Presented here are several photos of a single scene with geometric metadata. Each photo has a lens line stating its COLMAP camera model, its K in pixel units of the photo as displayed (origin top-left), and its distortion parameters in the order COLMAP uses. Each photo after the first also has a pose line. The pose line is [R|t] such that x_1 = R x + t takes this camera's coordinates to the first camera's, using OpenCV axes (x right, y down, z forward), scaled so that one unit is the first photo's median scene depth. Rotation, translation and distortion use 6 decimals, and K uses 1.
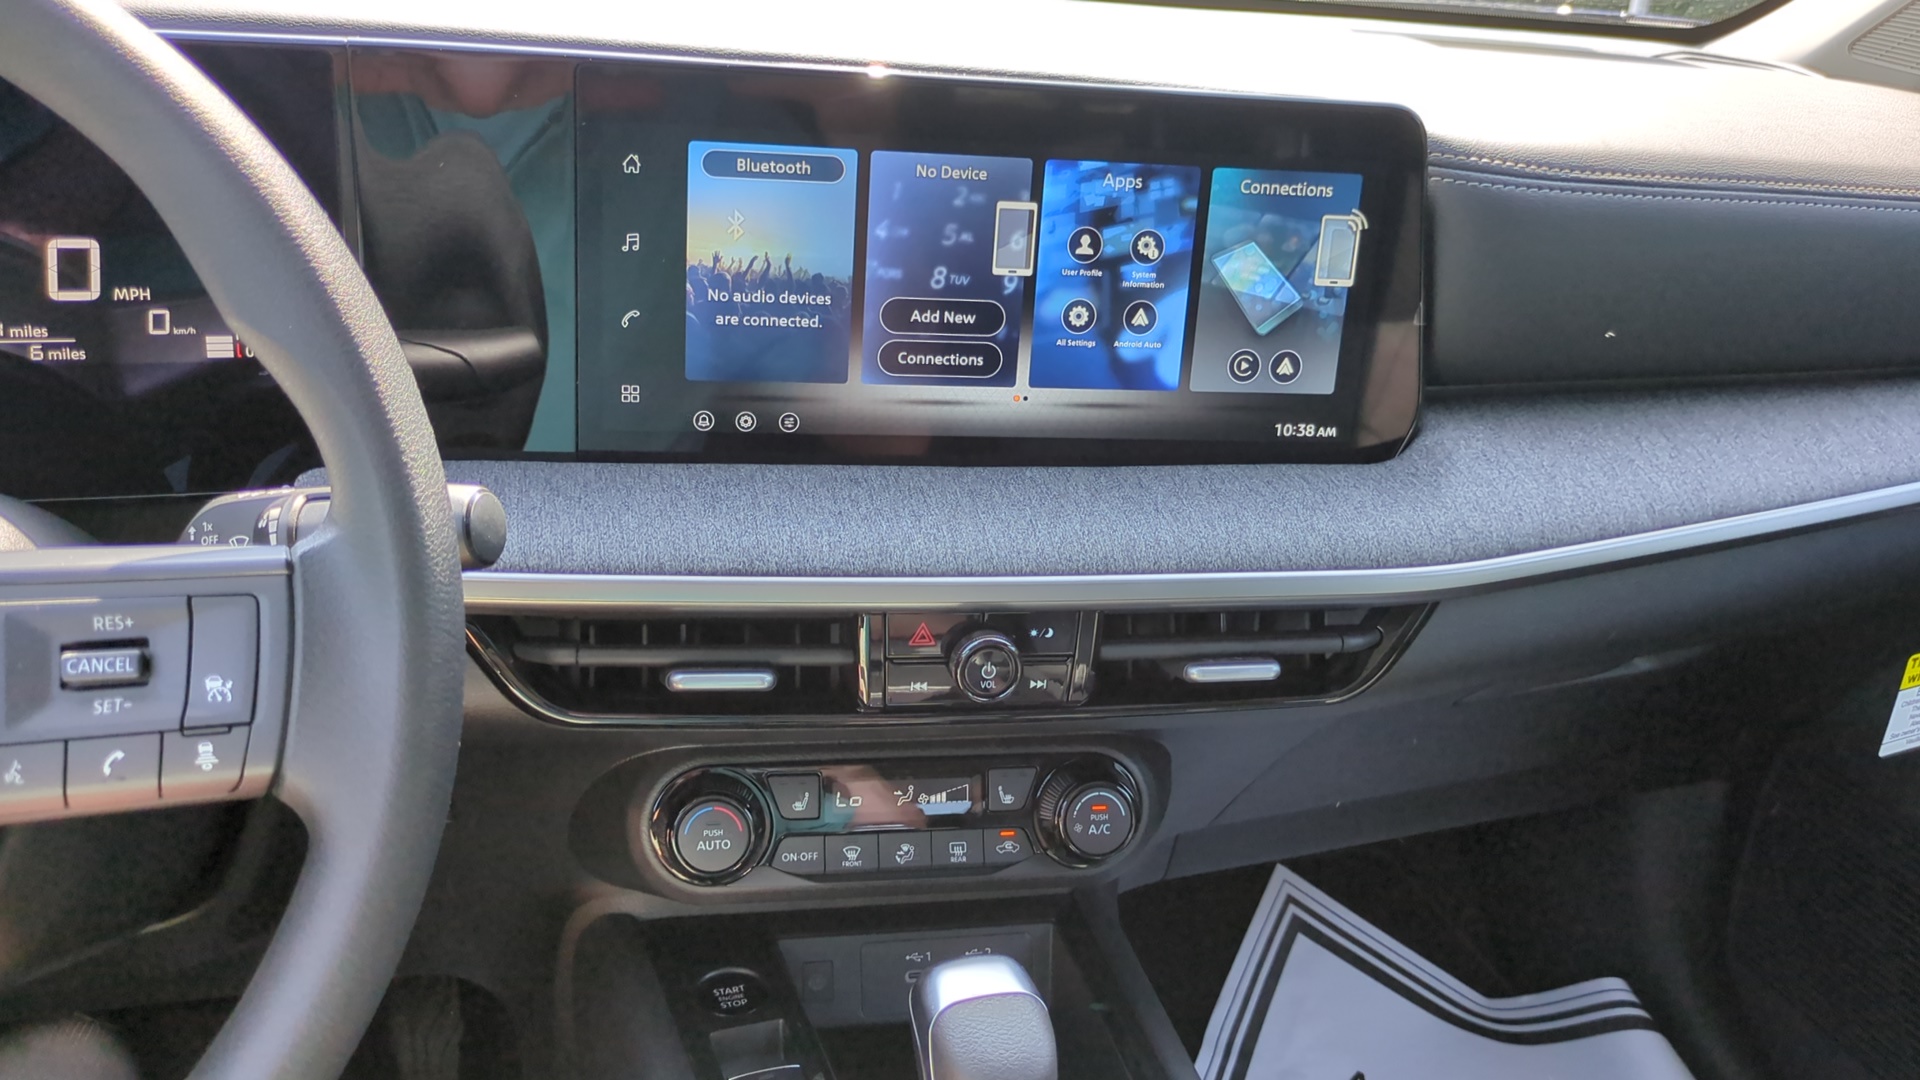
lens RADIAL K [[1615.8, 0, 958.1], [0, 1615.8, 514.2], [0, 0, 1]] dist [0.062565, -0.117983]
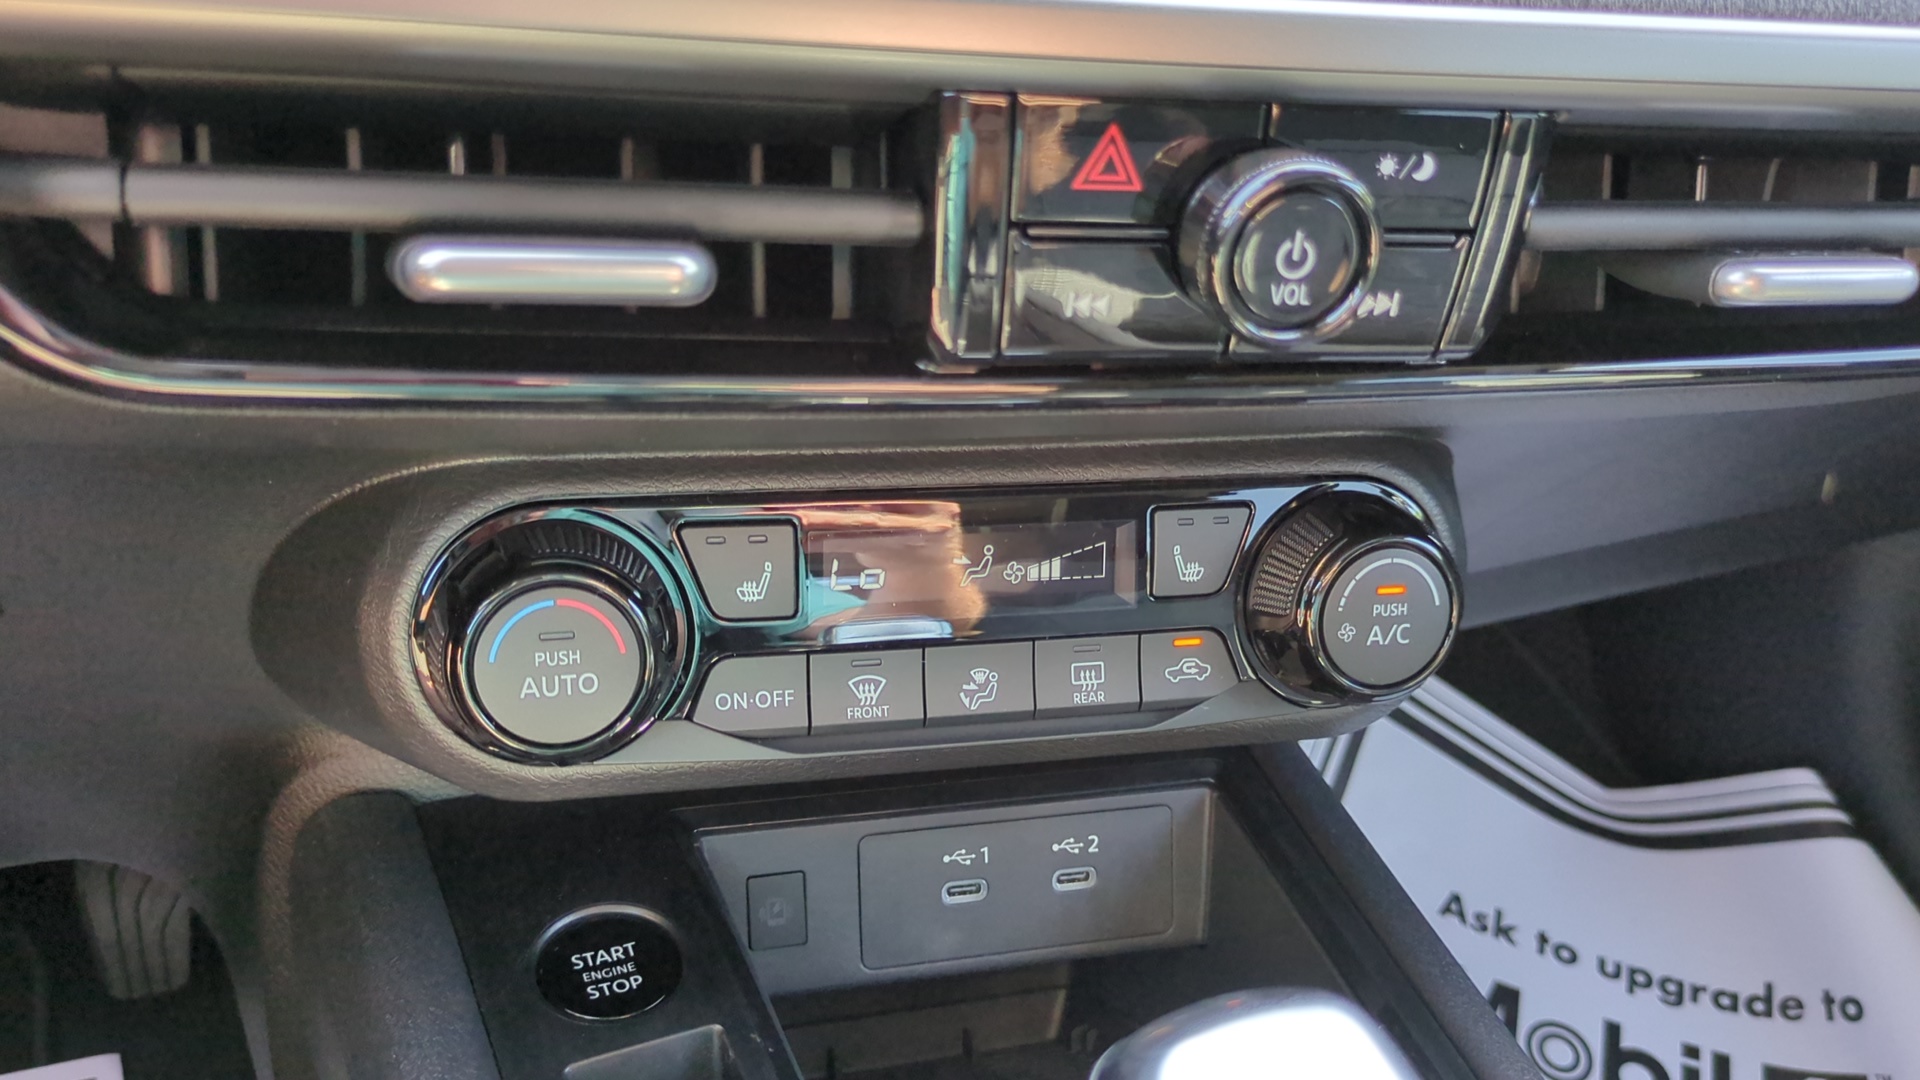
lens RADIAL K [[1615.8, 0, 958.1], [0, 1615.8, 514.2], [0, 0, 1]] dist [0.062565, -0.117983]
pose [[0.996855, -0.000883, 0.079241, -0.081235], [-0.012667, 0.985305, 0.170337, 0.086701], [-0.078227, -0.170805, 0.982195, 0.591004]]
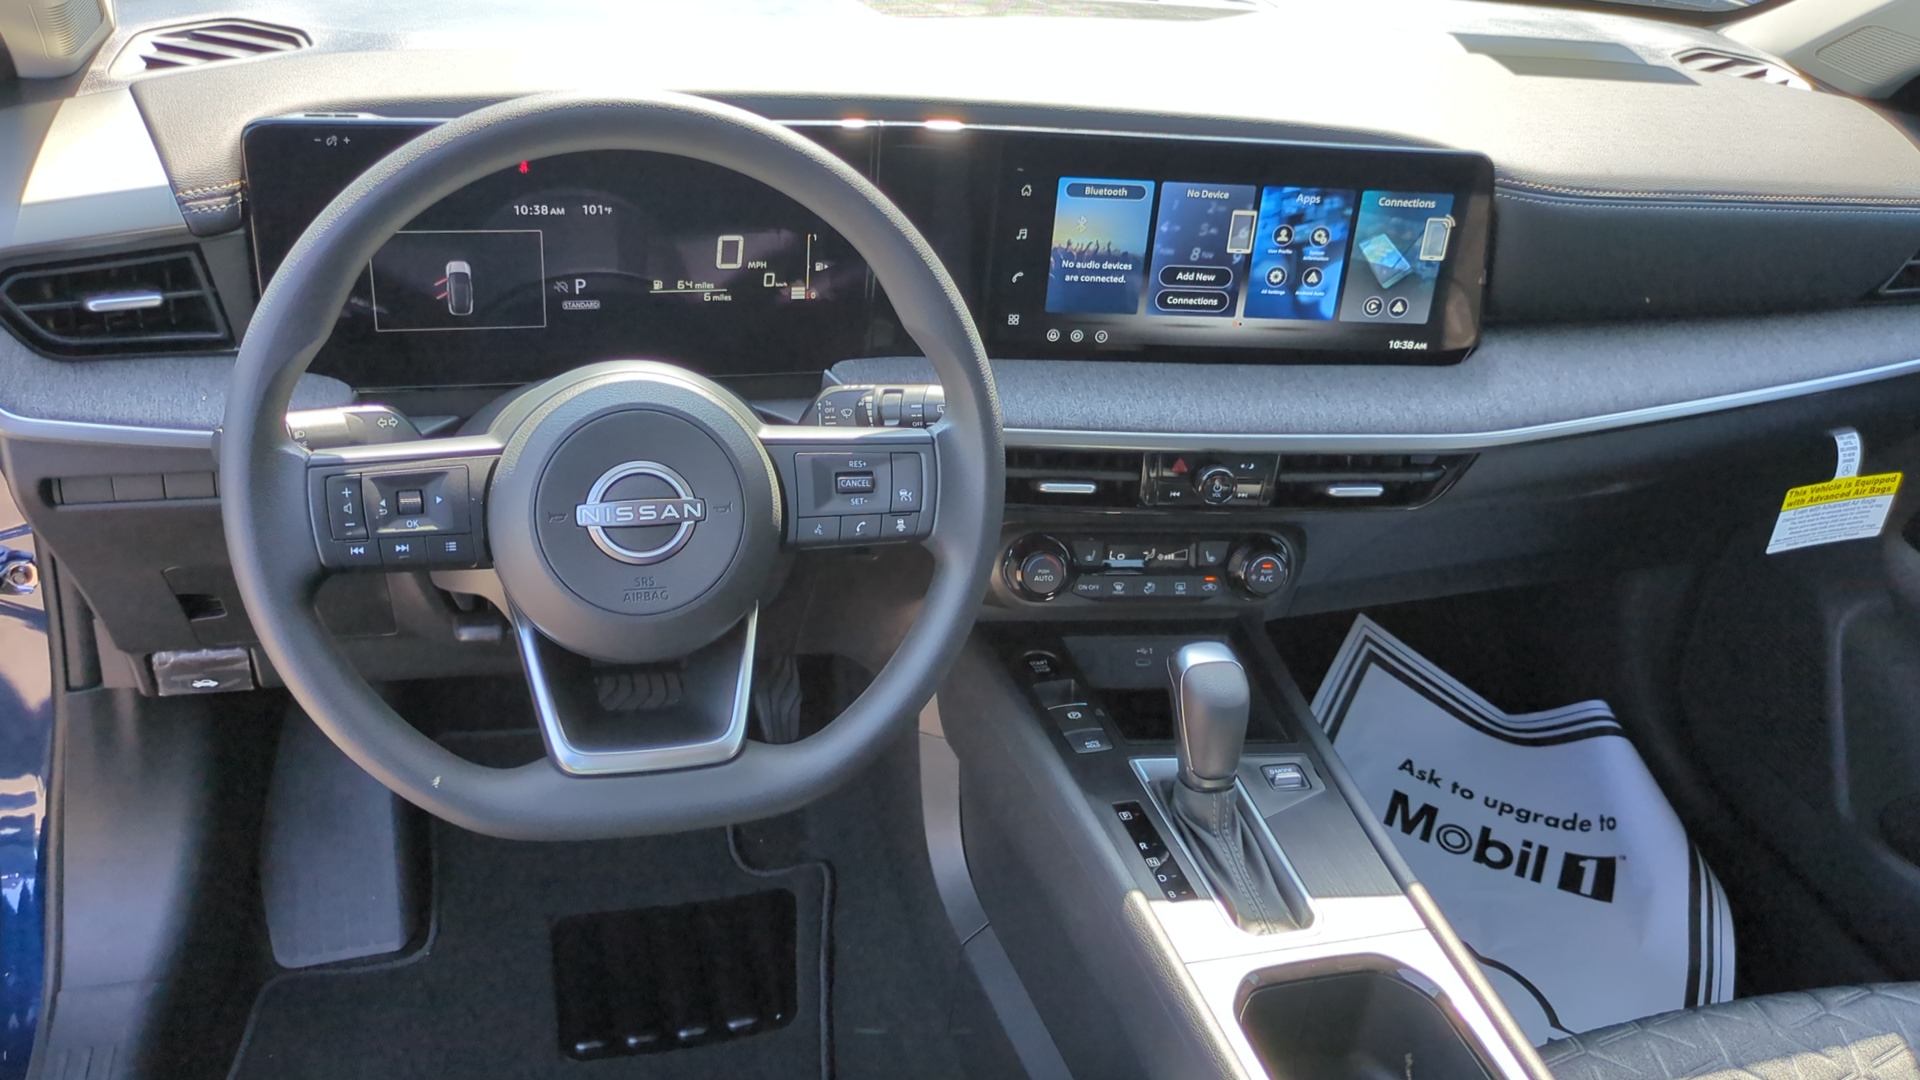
lens RADIAL K [[1615.8, 0, 958.1], [0, 1615.8, 514.2], [0, 0, 1]] dist [0.062565, -0.117983]
pose [[0.998492, 0.036299, -0.041172, -0.177748], [-0.029869, 0.988646, 0.147267, -0.117807], [0.046050, -0.145815, 0.988239, -0.717046]]
